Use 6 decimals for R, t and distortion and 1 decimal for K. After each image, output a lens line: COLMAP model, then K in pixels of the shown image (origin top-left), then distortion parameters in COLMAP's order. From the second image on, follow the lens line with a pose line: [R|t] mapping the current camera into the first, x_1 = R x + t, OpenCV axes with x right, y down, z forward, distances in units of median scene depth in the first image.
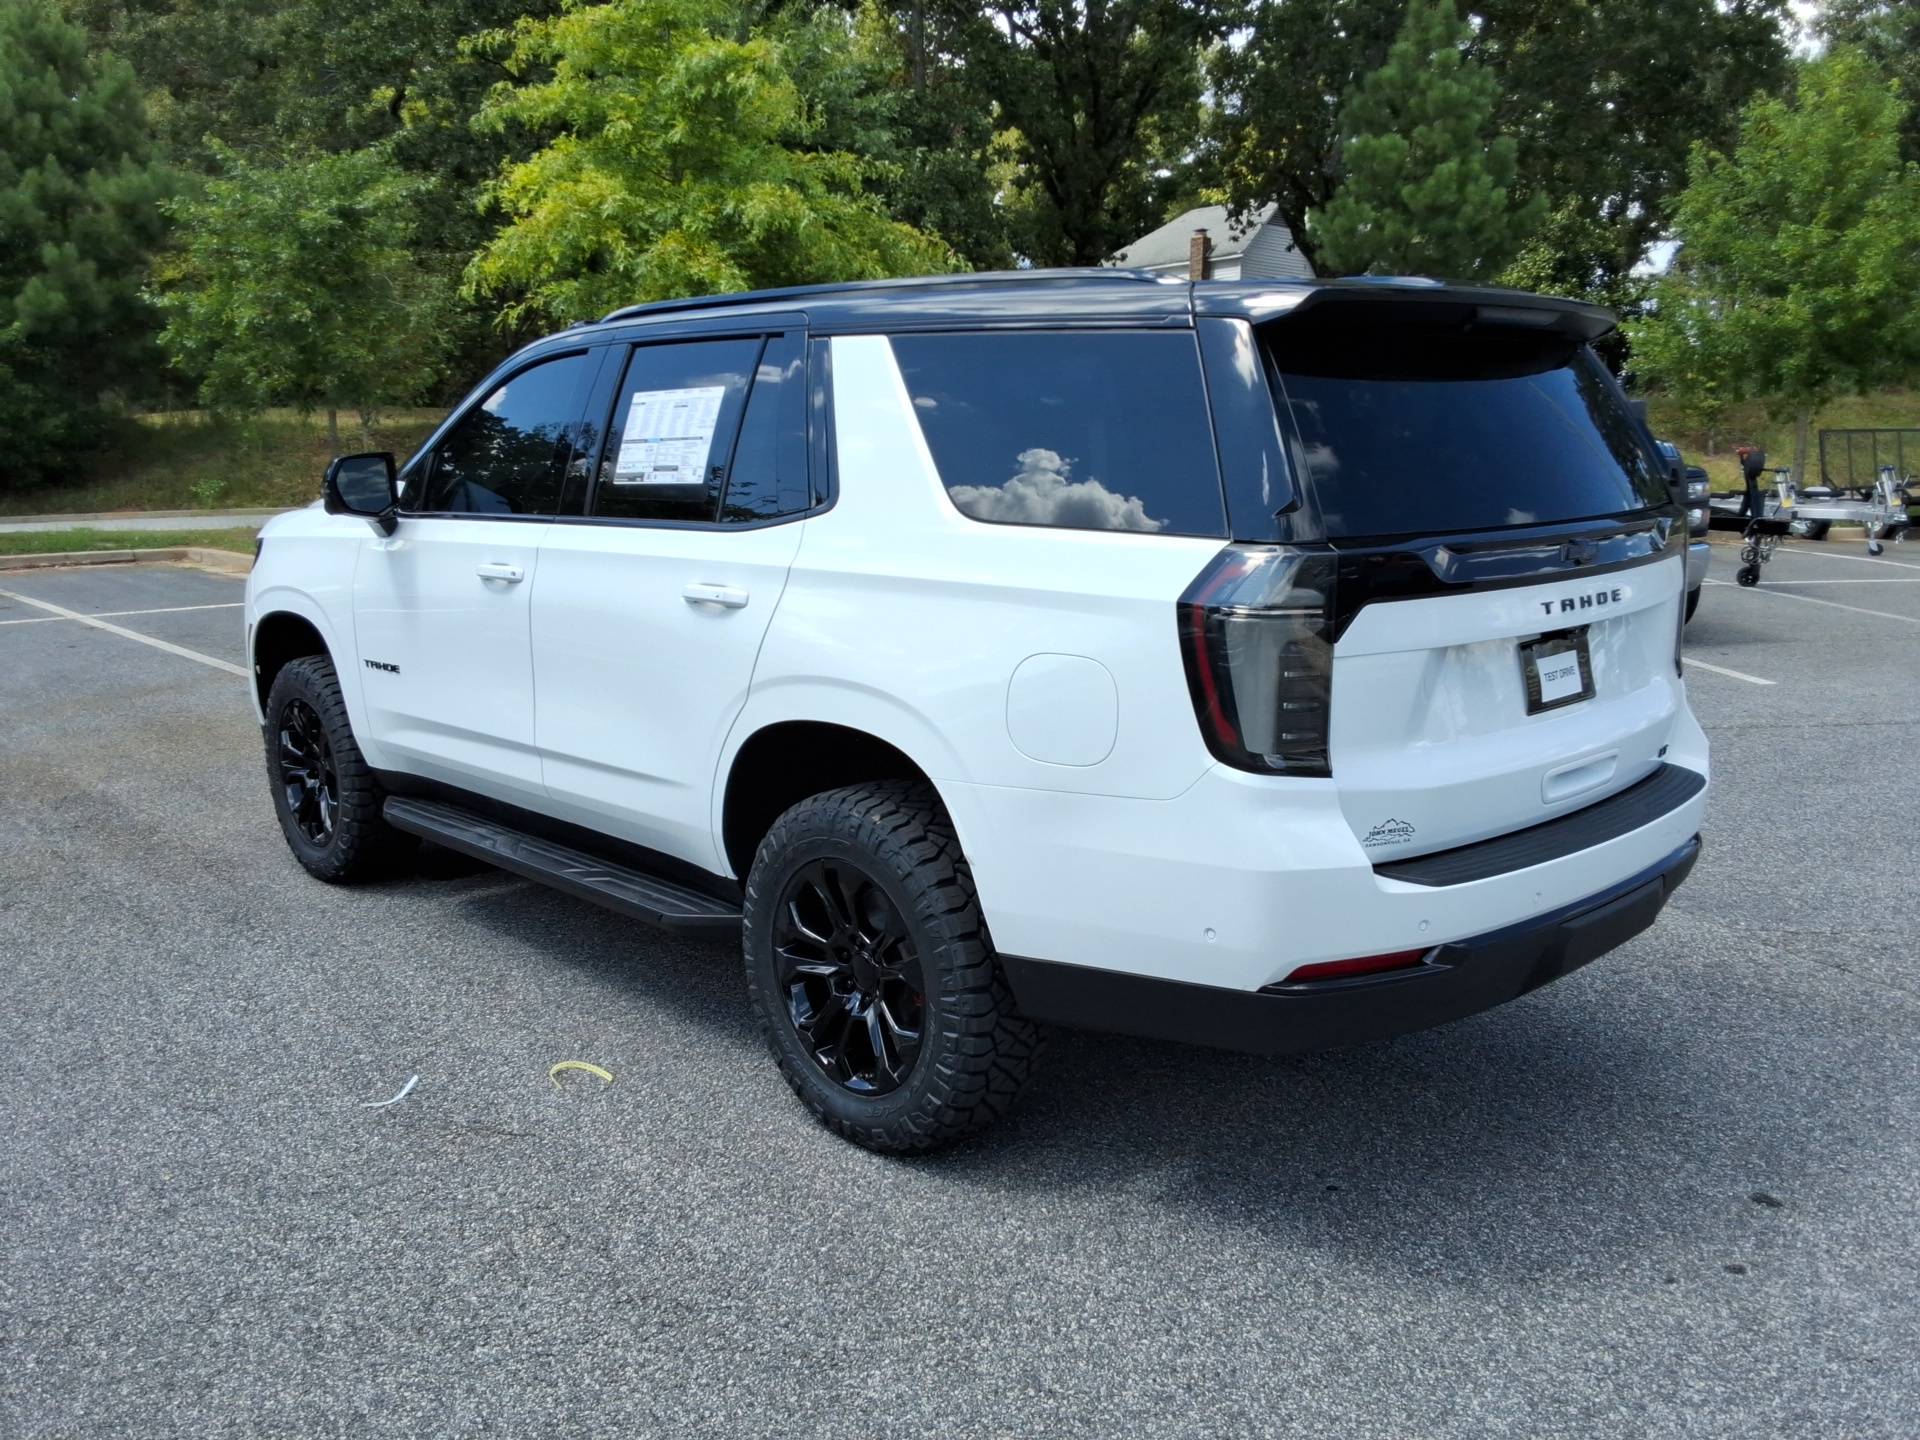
lens RADIAL K [[1554.7, 0, 987.8], [0, 1554.7, 699.3], [0, 0, 1]] dist [0.090059, -0.134956]
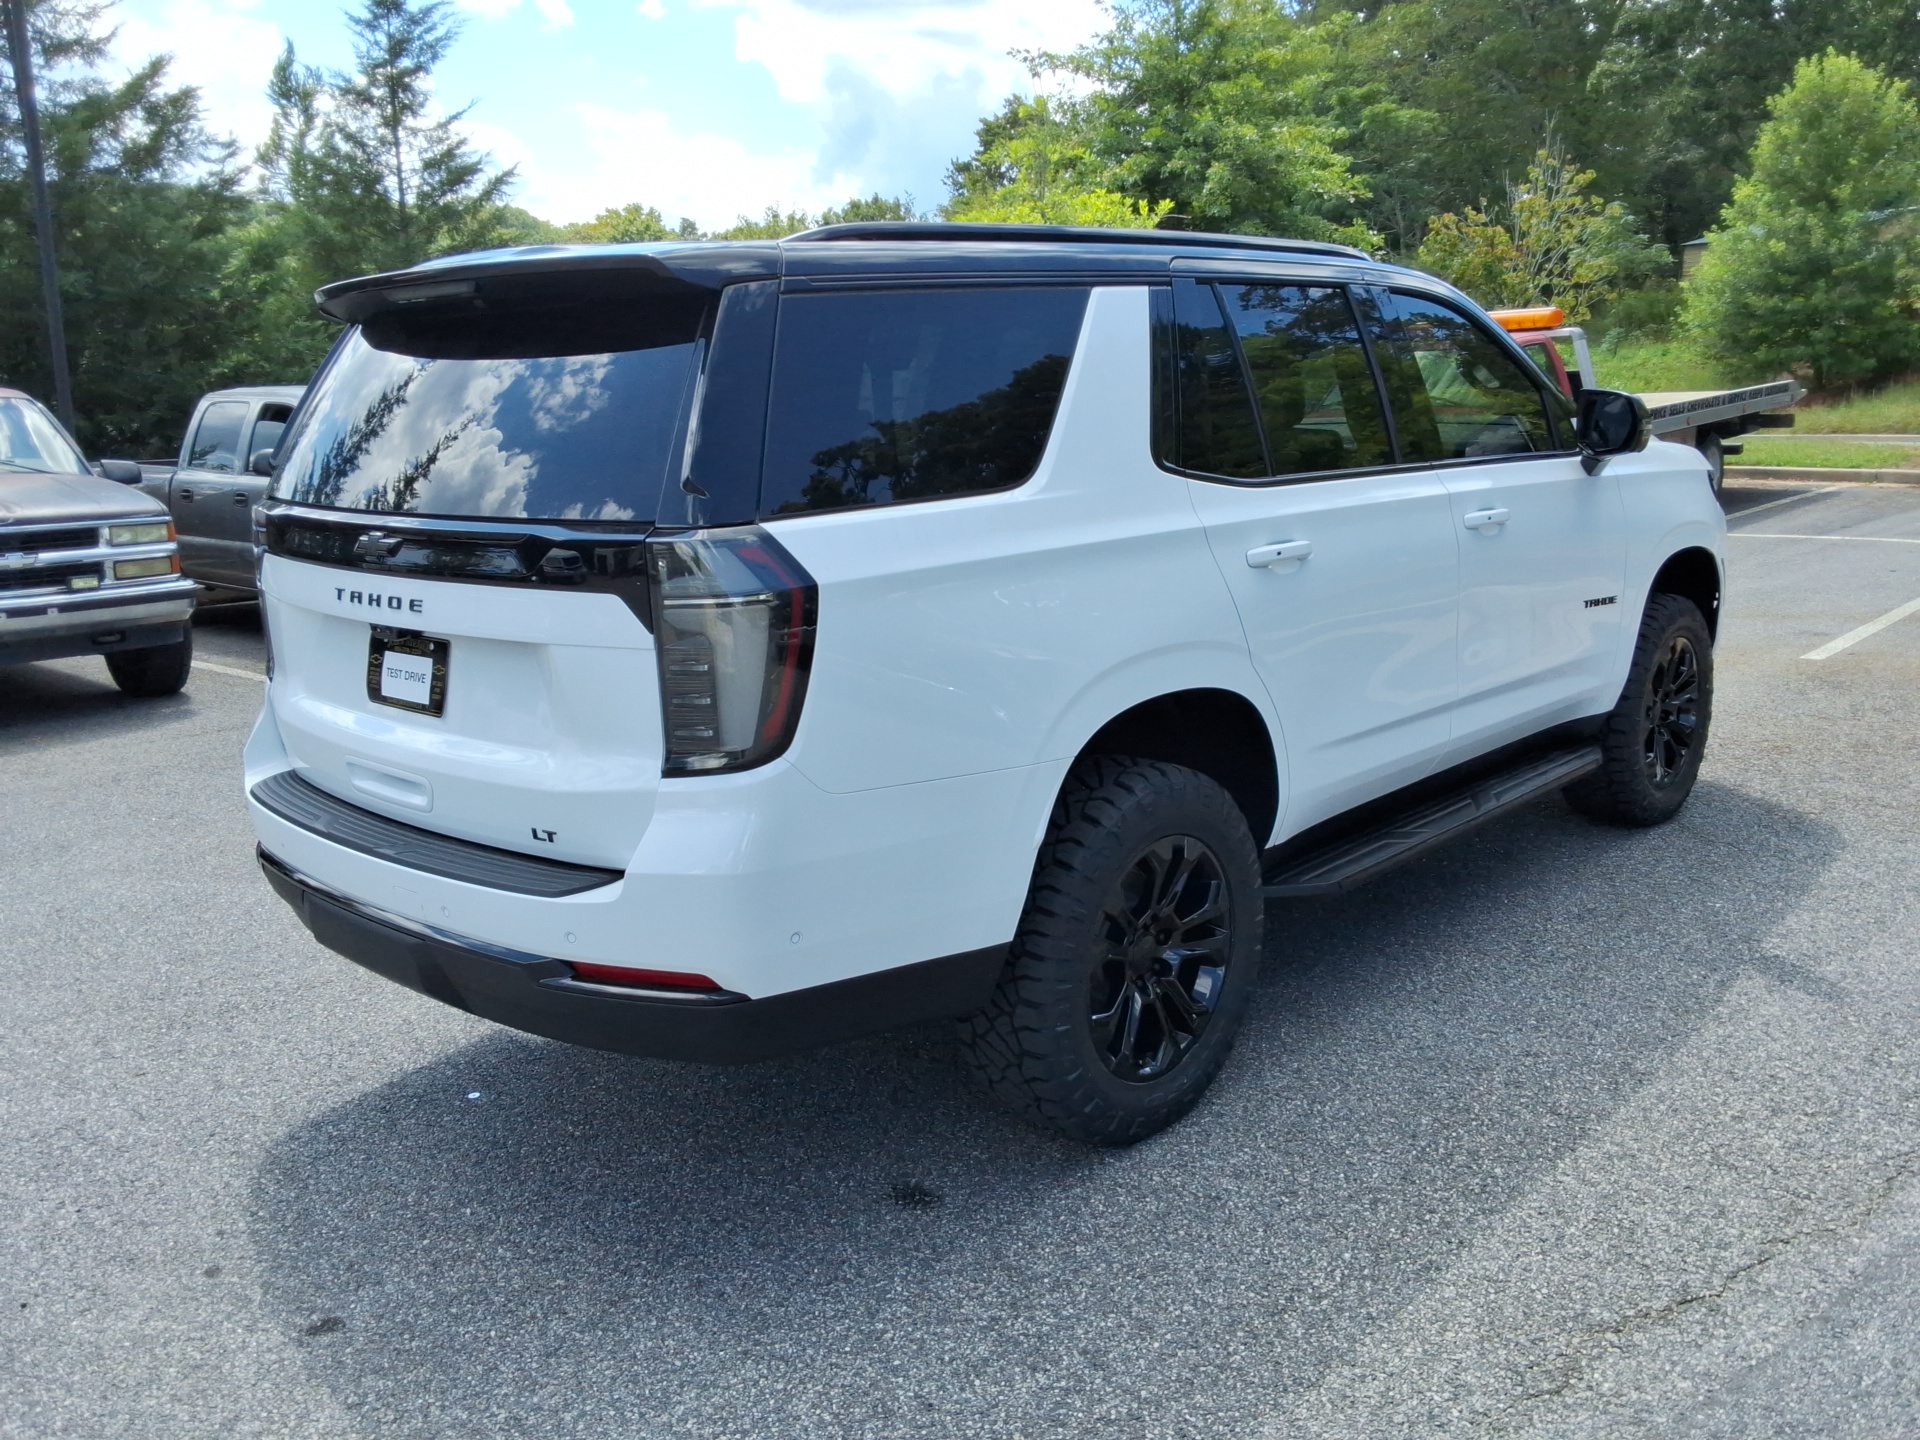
lens RADIAL K [[1551.3, 0, 954.6], [0, 1551.3, 681.3], [0, 0, 1]] dist [0.066246, -0.098785]
pose [[0.048979, 0.198582, -0.978860, 0.773687], [-0.144260, 0.971166, 0.189802, -0.141911], [0.988327, 0.131914, 0.076215, 0.745078]]
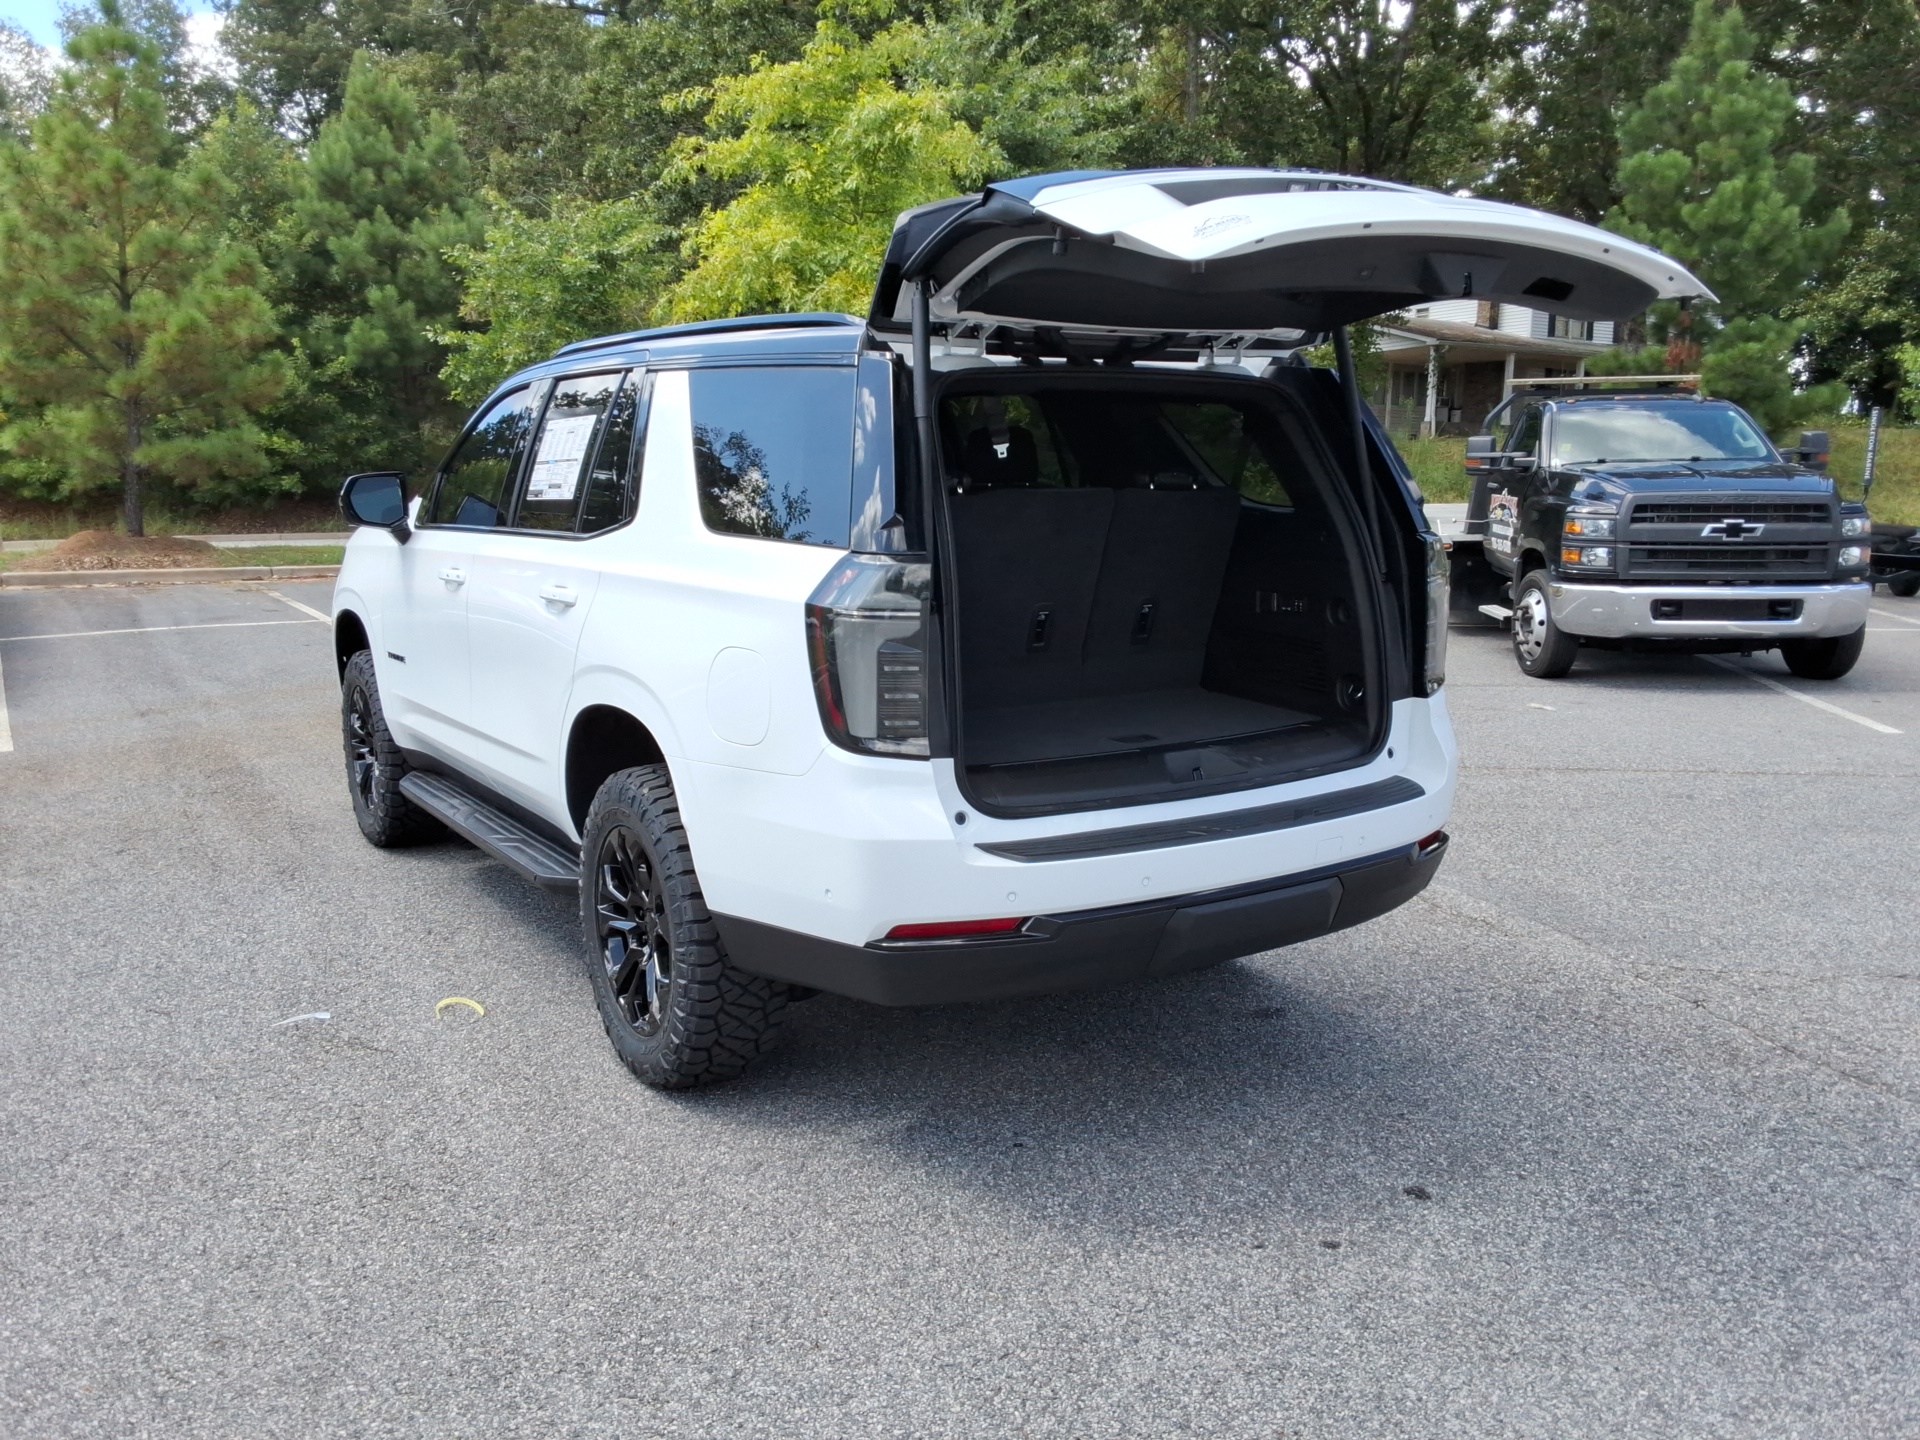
lens RADIAL K [[1564.0, 0, 983.8], [0, 1564.0, 699.6], [0, 0, 1]] dist [0.115537, -0.187693]
pose [[0.981459, 0.035557, -0.188348, 0.241977], [-0.039260, 0.999101, -0.015968, 0.011129], [0.187611, 0.023067, 0.981973, -0.058100]]
